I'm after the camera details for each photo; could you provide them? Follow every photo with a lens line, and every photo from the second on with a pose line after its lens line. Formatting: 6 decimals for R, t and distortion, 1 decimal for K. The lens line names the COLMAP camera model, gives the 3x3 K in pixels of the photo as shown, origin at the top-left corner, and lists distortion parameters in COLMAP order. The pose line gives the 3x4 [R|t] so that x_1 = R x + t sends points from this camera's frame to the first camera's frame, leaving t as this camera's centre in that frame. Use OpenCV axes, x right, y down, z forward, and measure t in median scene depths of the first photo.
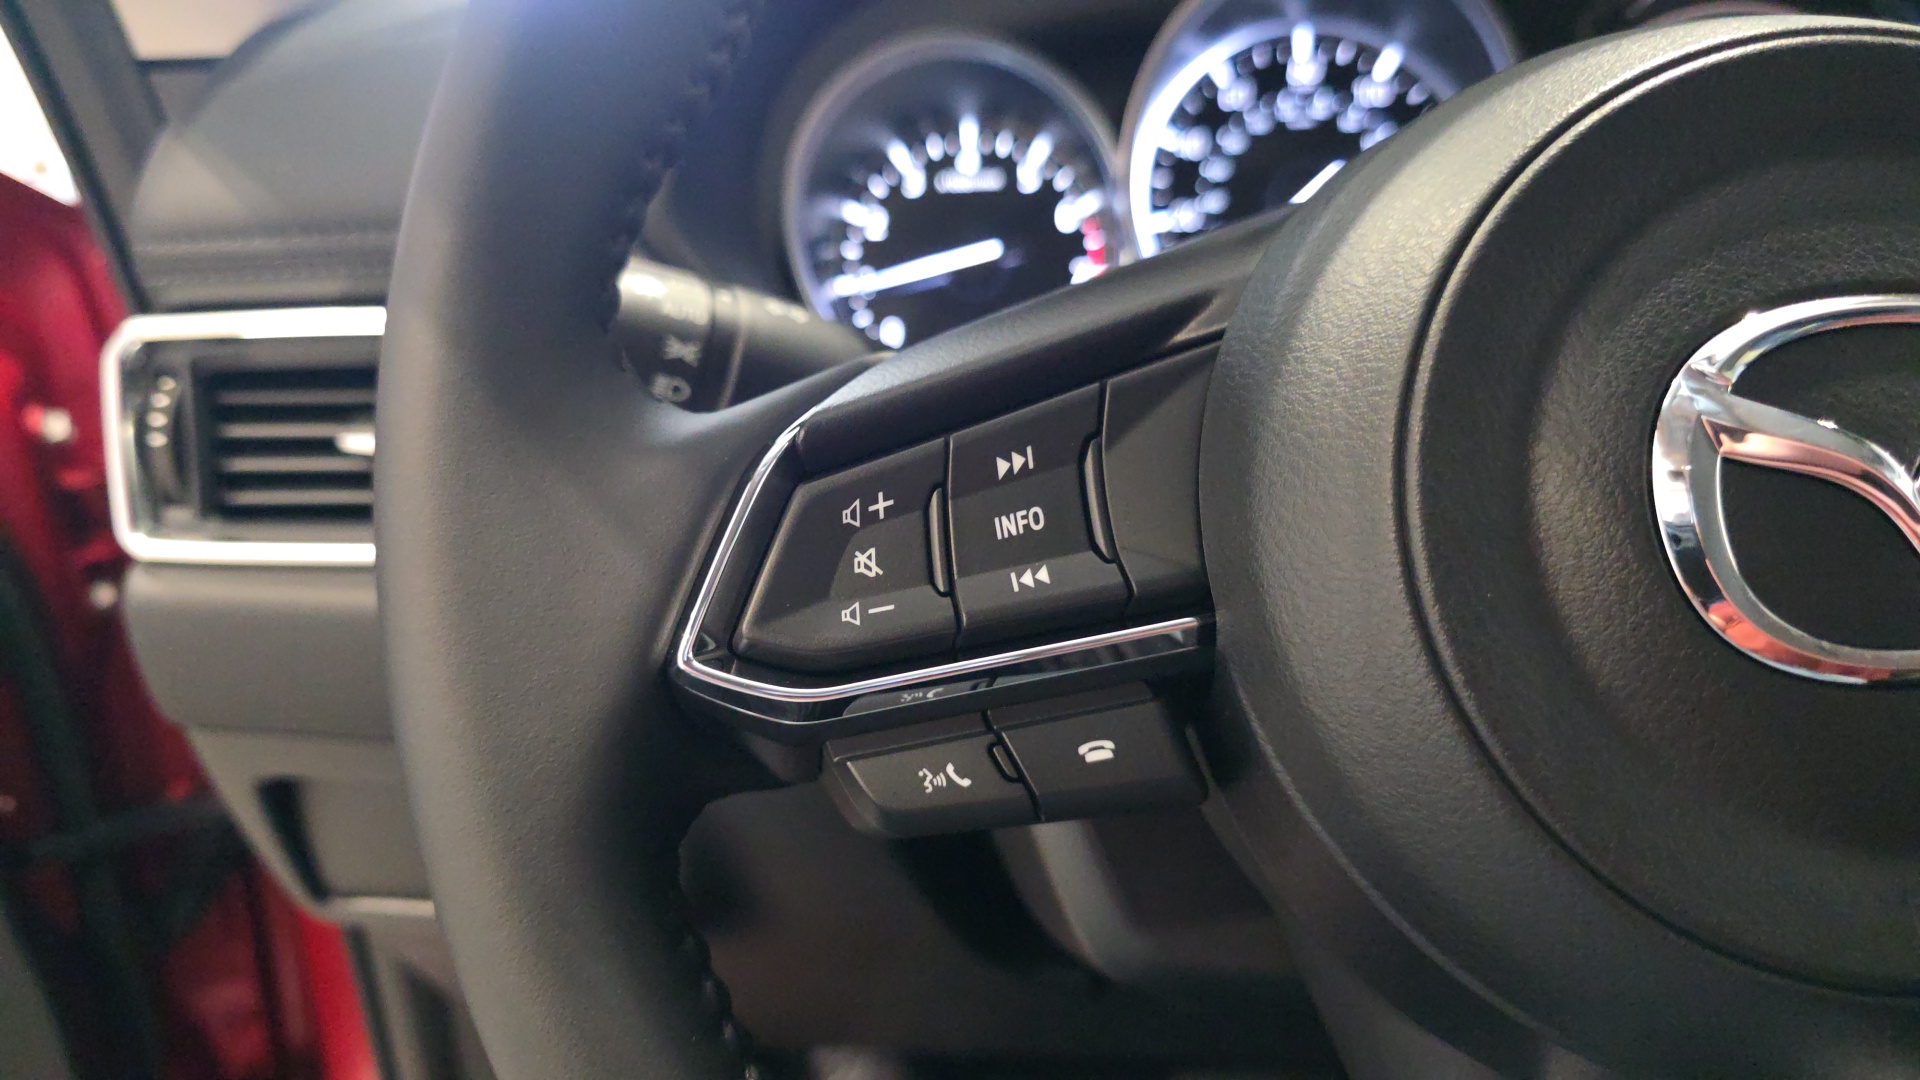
lens RADIAL K [[1416.7, 0, 1008.7], [0, 1416.7, 519.3], [0, 0, 1]] dist [0.036250, -0.086028]
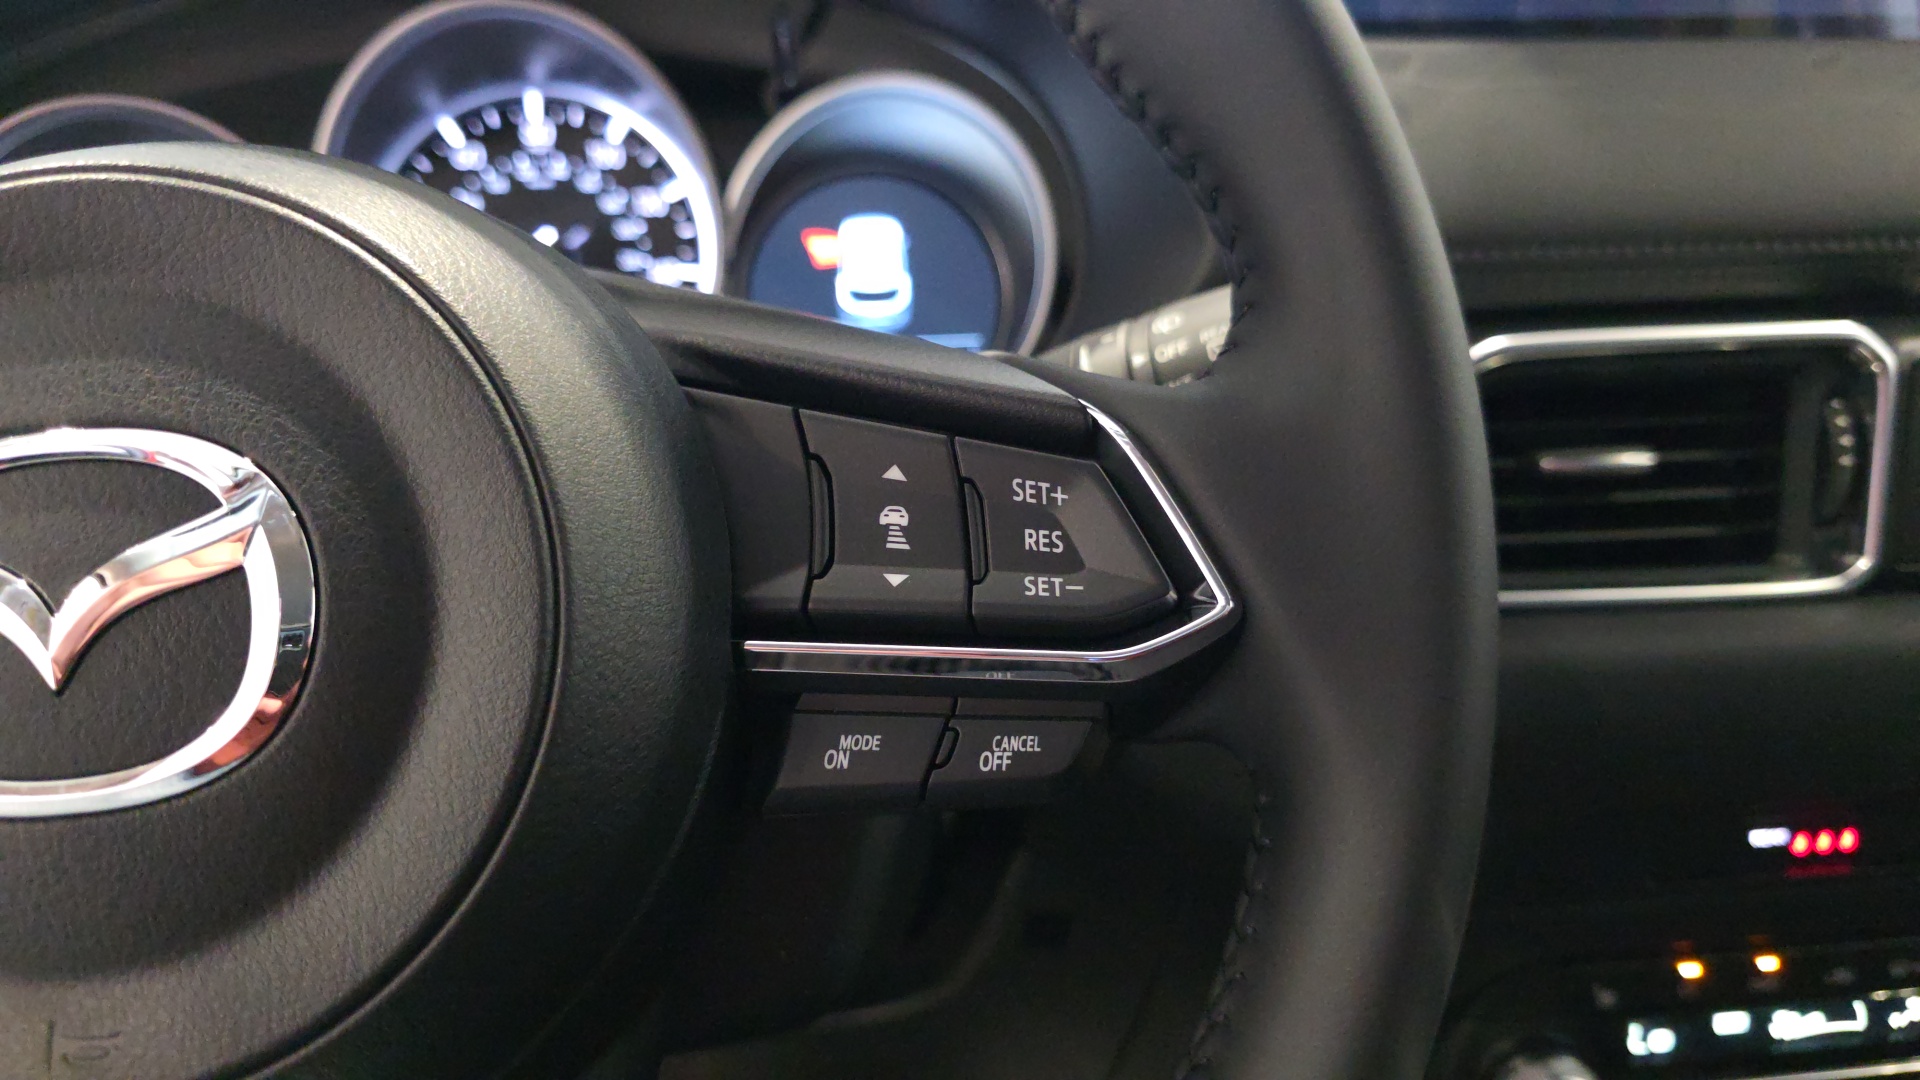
lens RADIAL K [[1416.7, 0, 1008.7], [0, 1416.7, 519.3], [0, 0, 1]] dist [0.036250, -0.086028]
pose [[0.992091, -0.011941, 0.124952, 0.410143], [0.011857, 0.999929, 0.001422, -0.037233], [-0.124960, 0.000071, 0.992162, -0.047627]]
